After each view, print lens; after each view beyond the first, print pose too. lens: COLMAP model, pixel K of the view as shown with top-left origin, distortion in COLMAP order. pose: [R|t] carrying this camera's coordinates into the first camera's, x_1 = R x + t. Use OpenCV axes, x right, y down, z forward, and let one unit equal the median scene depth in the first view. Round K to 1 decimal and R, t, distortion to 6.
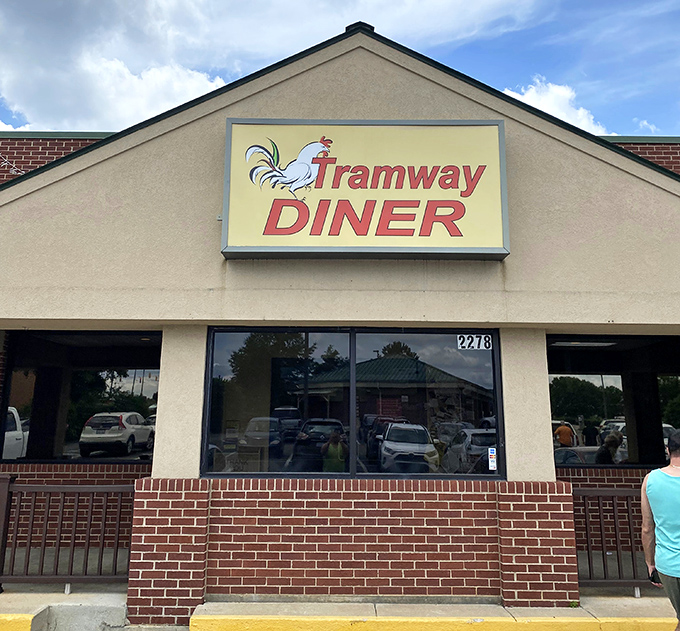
lens RADIAL K [[633.7, 0, 336.6], [0, 633.7, 310.8], [0, 0, 1]] dist [0.017928, 0.000000]
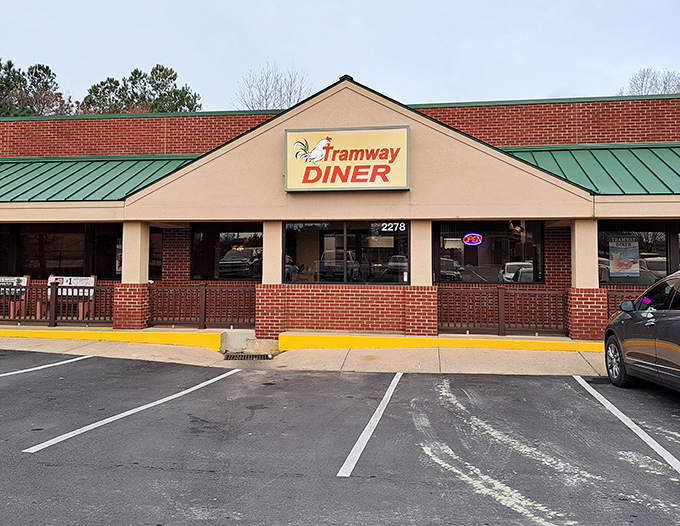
lens RADIAL K [[492.7, 0, 343.3], [0, 492.7, 264.4], [0, 0, 1]] dist [-0.003654, -0.000720]
pose [[0.993557, -0.000140, -0.113330, 0.233577], [0.024022, 0.977538, 0.209386, -0.198486], [0.110755, -0.210759, 0.971243, -0.787208]]
